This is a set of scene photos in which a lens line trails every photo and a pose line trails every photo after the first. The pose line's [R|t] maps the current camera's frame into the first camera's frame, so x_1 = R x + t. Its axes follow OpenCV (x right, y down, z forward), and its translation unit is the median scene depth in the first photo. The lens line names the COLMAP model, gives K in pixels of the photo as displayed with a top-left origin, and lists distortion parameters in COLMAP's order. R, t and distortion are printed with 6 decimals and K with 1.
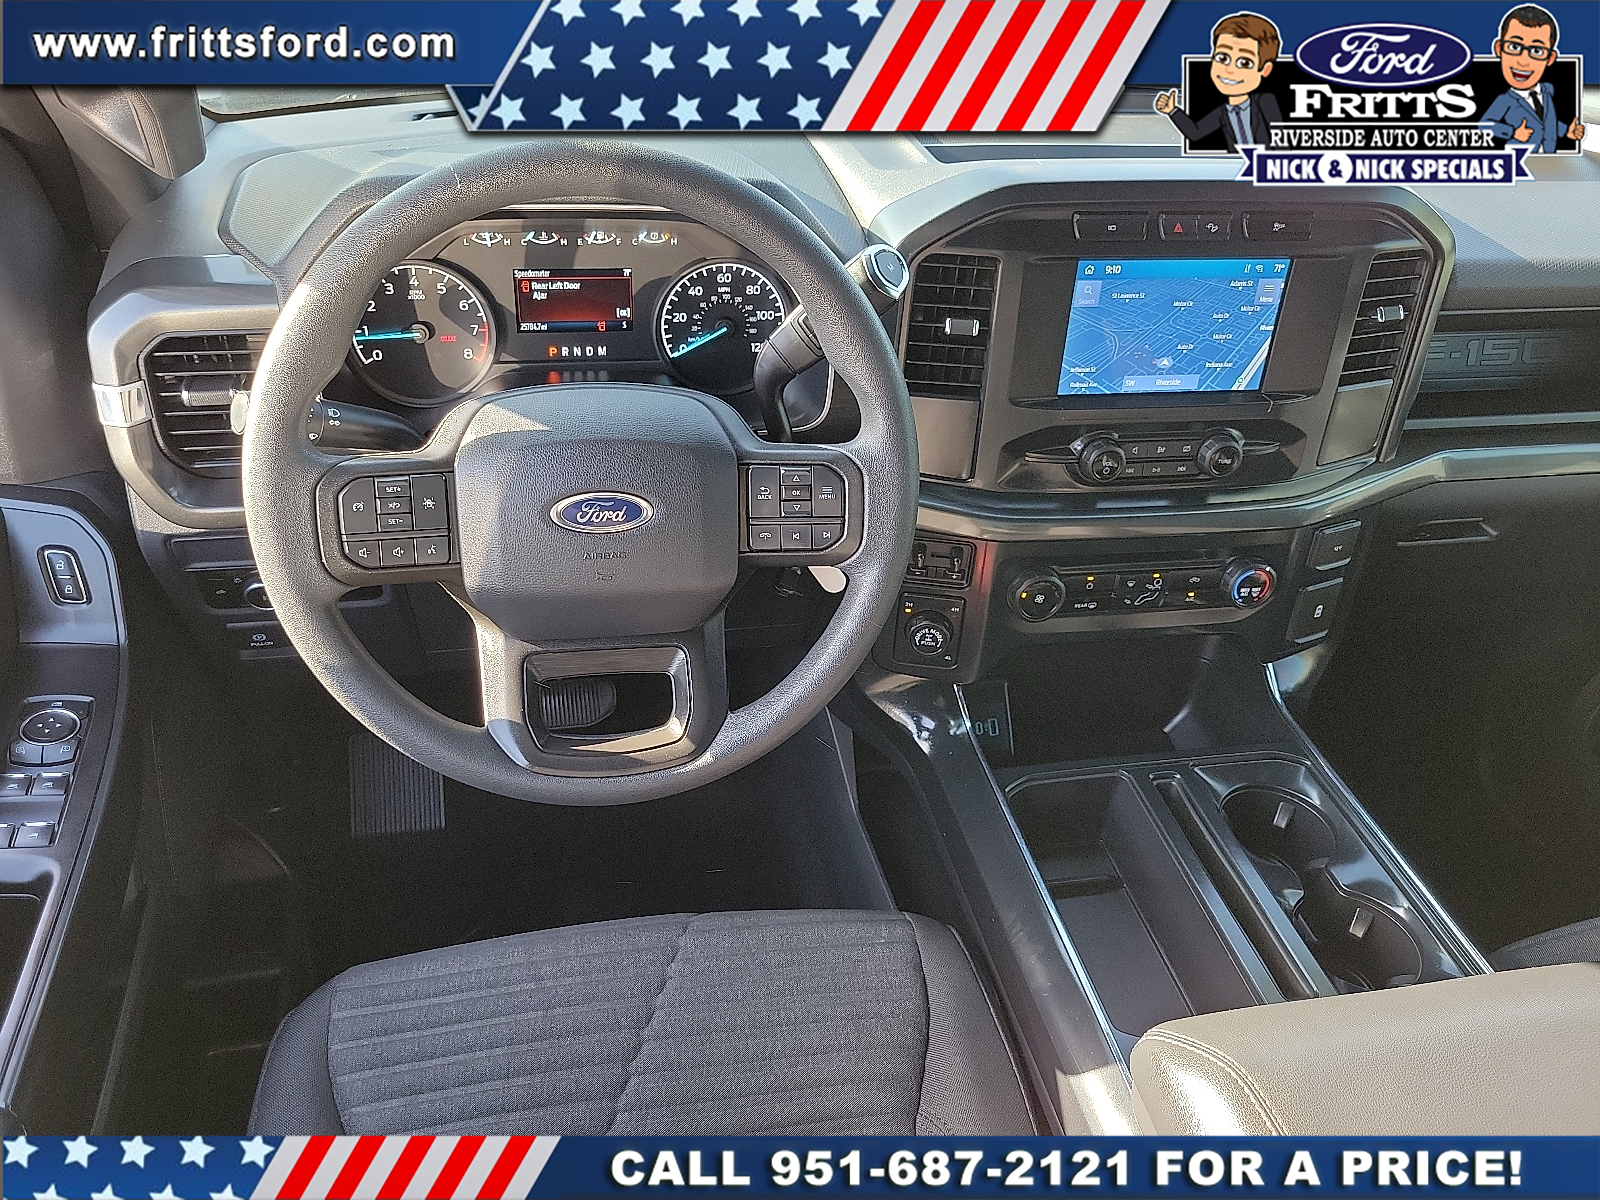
lens RADIAL K [[1216.6, 0, 791.0], [0, 1216.6, 599.4], [0, 0, 1]] dist [0.011082, 0.005132]
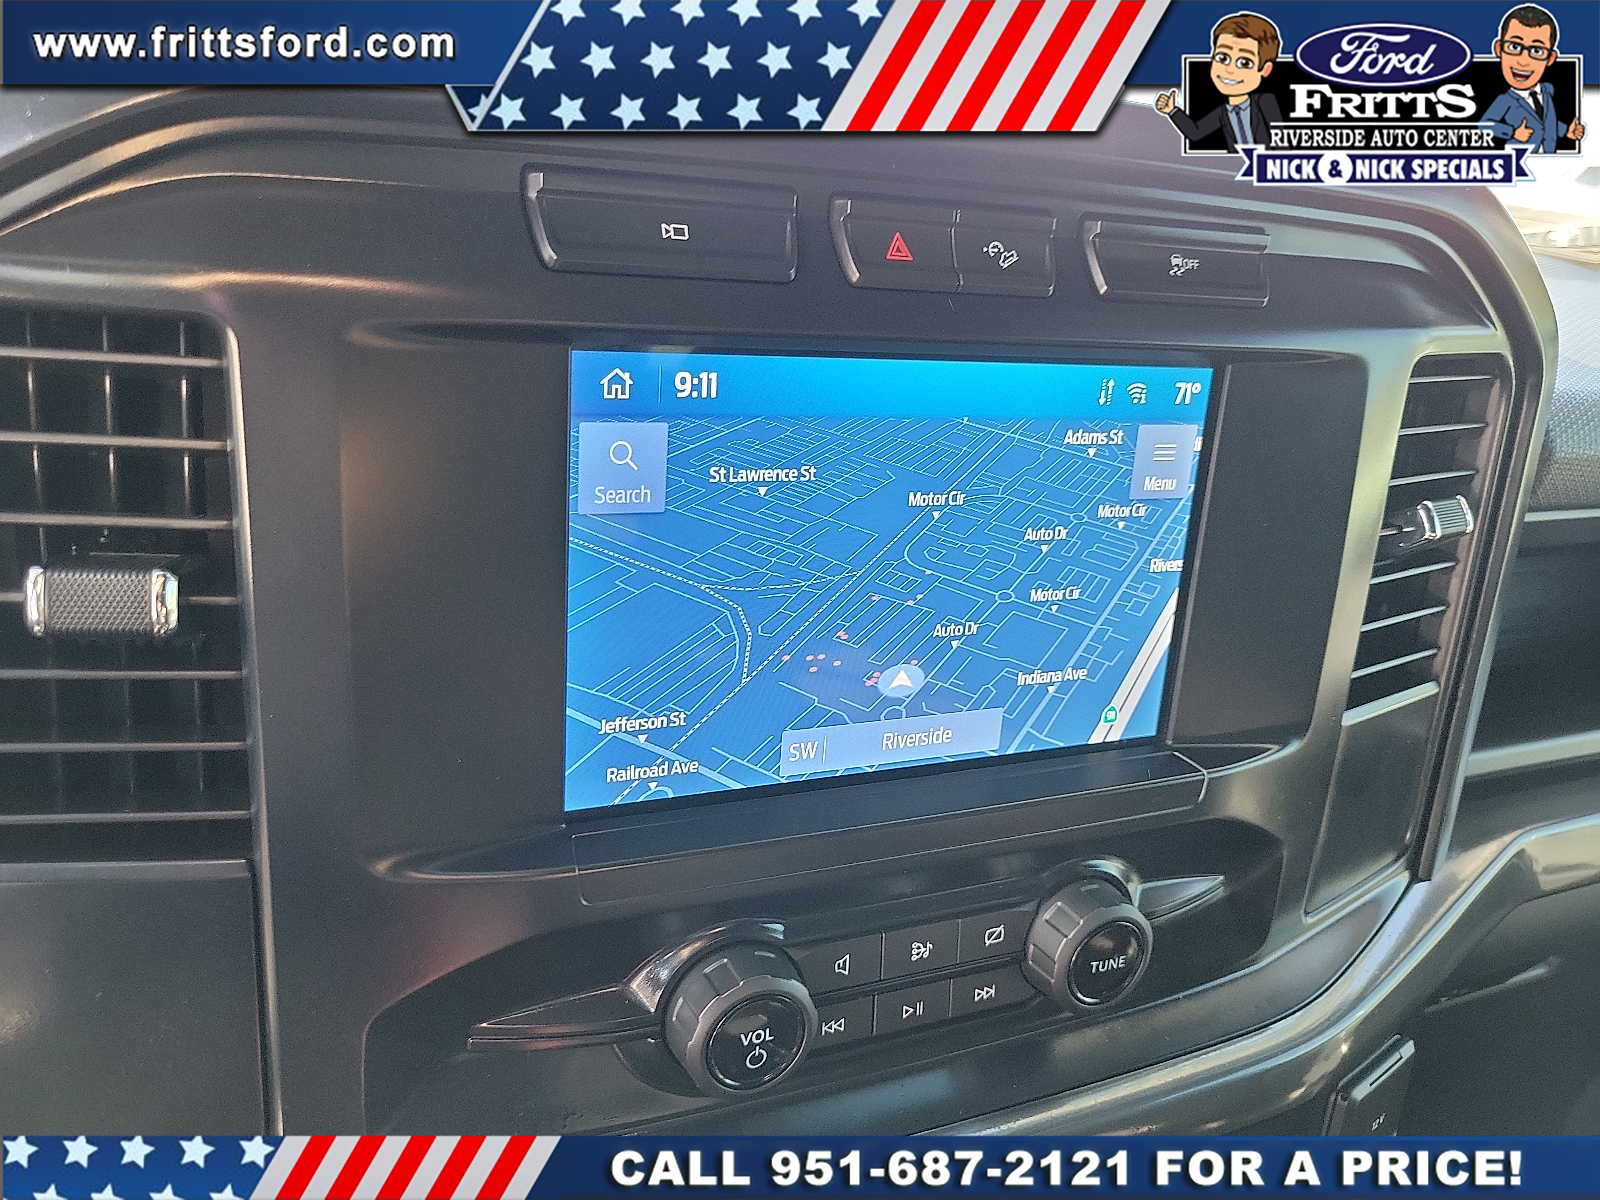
lens RADIAL K [[1216.6, 0, 797.4], [0, 1216.6, 586.5], [0, 0, 1]] dist [0.011082, 0.005132]
pose [[0.971245, -0.043631, 0.234051, 0.204099], [0.097720, 0.969497, -0.224779, -0.147534], [-0.217104, 0.241187, 0.945883, 0.689441]]
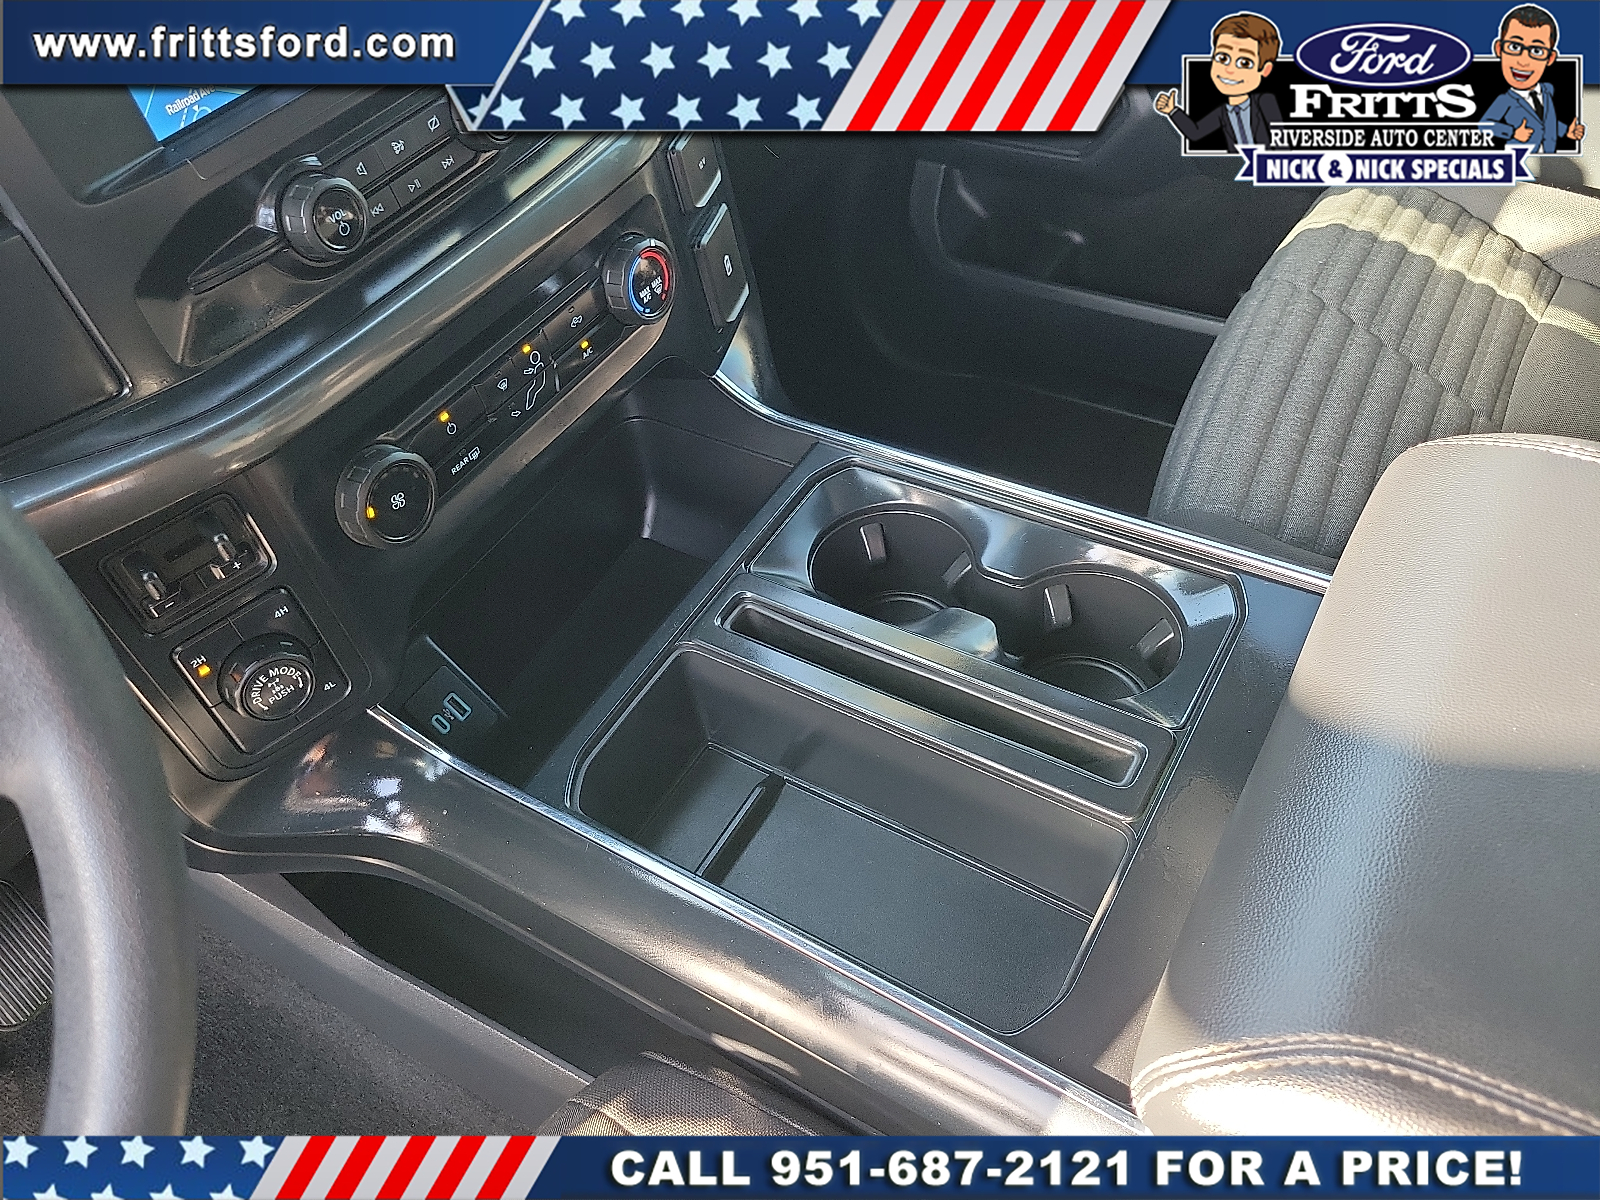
lens RADIAL K [[1216.6, 0, 798.9], [0, 1216.6, 601.7], [0, 0, 1]] dist [0.011082, 0.005132]
pose [[0.660946, -0.629639, 0.408295, 0.073566], [0.551798, 0.776510, 0.304222, -0.032853], [-0.508595, 0.024222, 0.860665, 0.451482]]
